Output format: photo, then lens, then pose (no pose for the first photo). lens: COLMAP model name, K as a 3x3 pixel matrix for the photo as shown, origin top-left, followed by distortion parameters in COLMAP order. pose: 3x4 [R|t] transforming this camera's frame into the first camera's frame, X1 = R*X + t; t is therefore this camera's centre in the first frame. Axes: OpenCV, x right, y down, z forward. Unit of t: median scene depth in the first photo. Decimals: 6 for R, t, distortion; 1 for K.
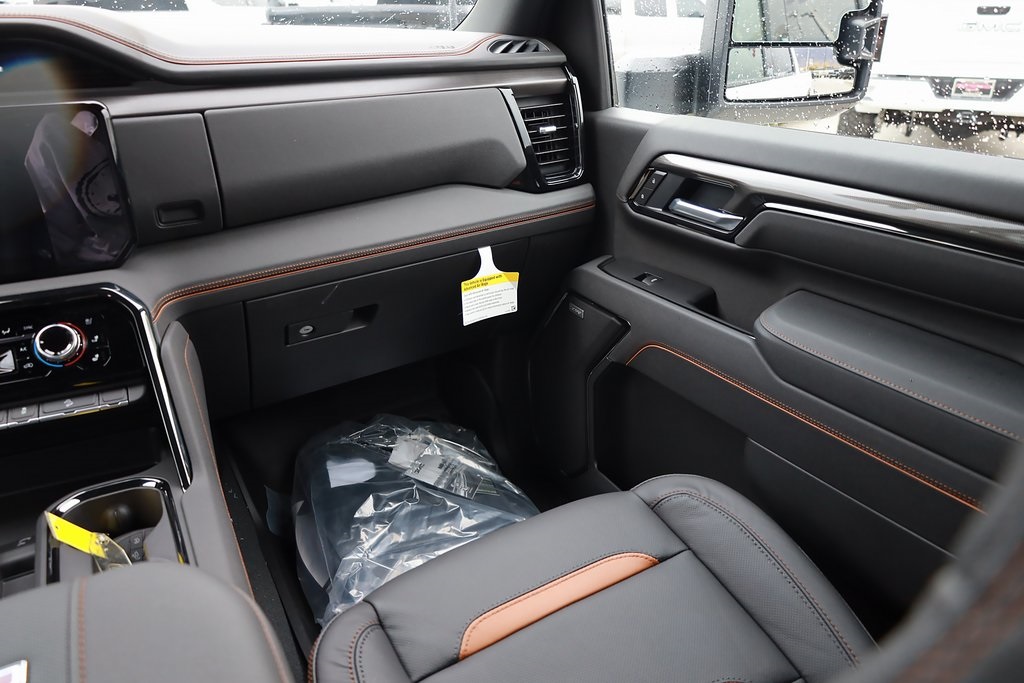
lens RADIAL K [[691.6, 0, 512.0], [0, 691.6, 341.5], [0, 0, 1]] dist [-0.001508, 0.000102]
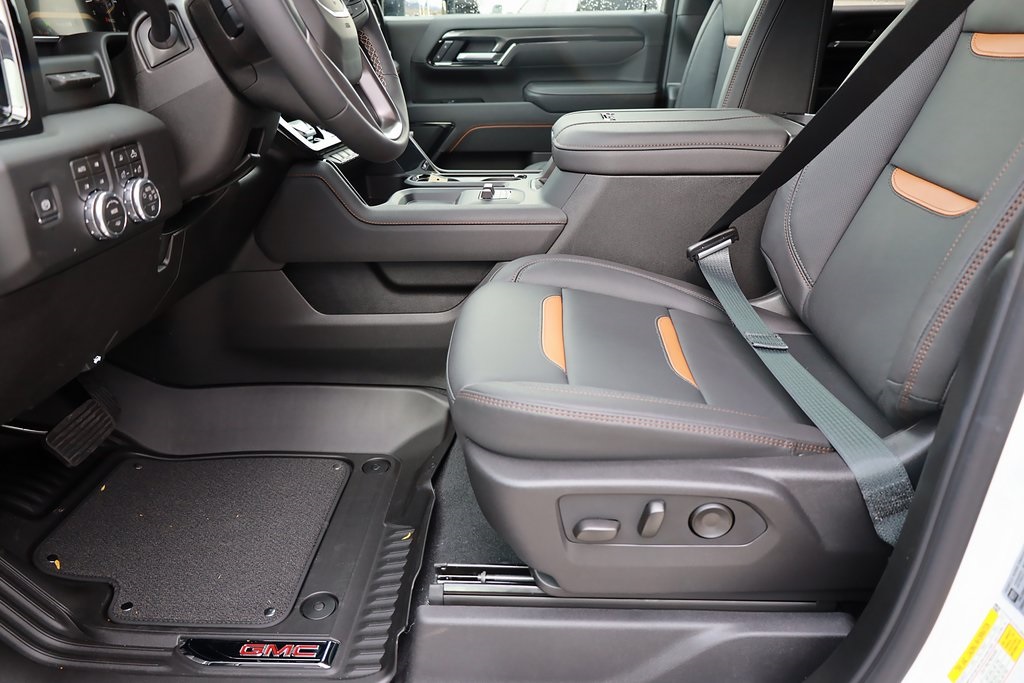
lens RADIAL K [[724.9, 0, 512.0], [0, 724.9, 341.5], [0, 0, 1]] dist [-0.020659, 0.002360]
pose [[0.556078, -0.327055, 0.764076, -1.426866], [0.357494, 0.924055, 0.135356, 0.308990], [-0.750317, 0.197884, 0.630767, -0.251003]]
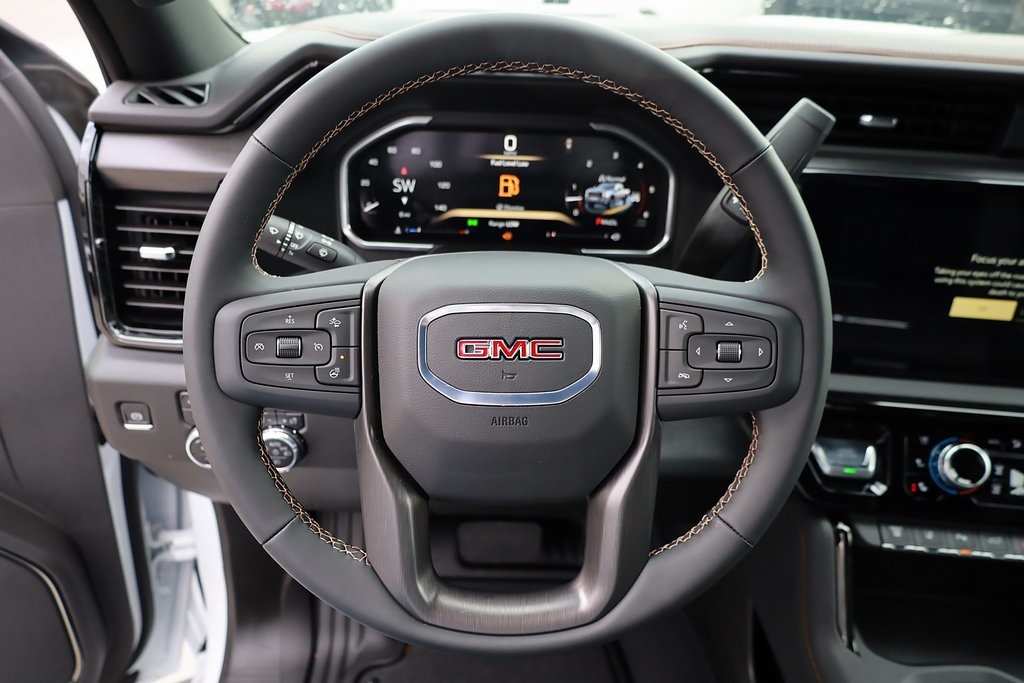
lens RADIAL K [[694.4, 0, 512.0], [0, 694.4, 341.5], [0, 0, 1]] dist [-0.024976, 0.002886]
pose [[0.859188, 0.276716, -0.430377, -0.684952], [-0.254603, 0.960827, 0.109496, -0.037836], [0.443817, 0.015498, 0.895984, -0.045095]]
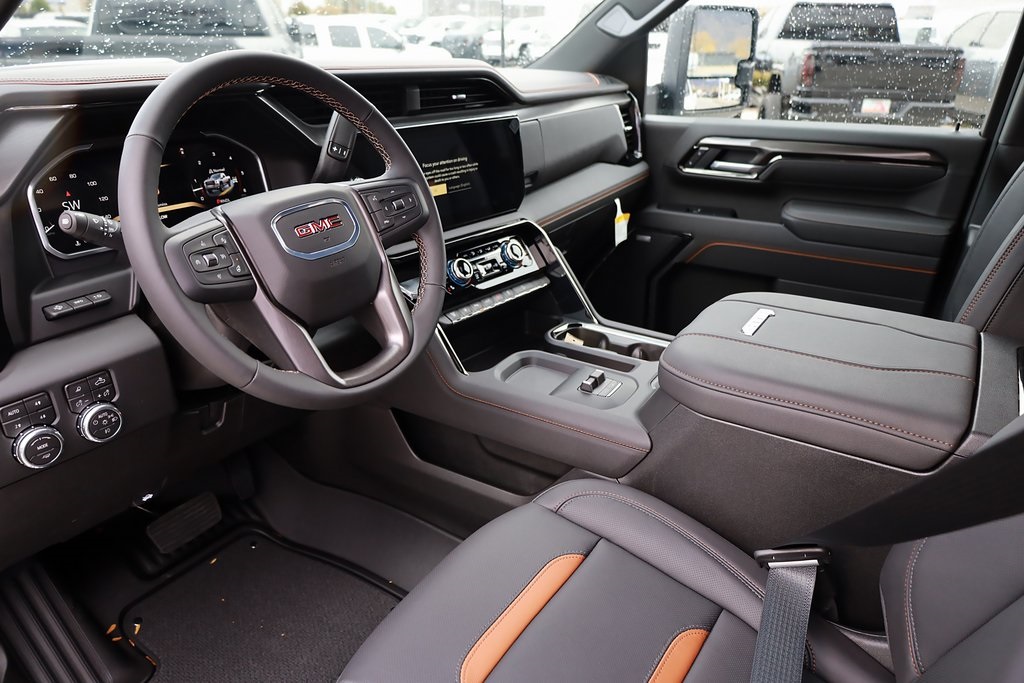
lens RADIAL K [[694.4, 0, 512.0], [0, 694.4, 341.5], [0, 0, 1]] dist [-0.024976, 0.002886]
pose [[0.903715, -0.162093, 0.396263, -0.963194], [0.175781, 0.984428, 0.001799, 0.151457], [-0.390384, 0.068030, 0.918135, -0.404102]]
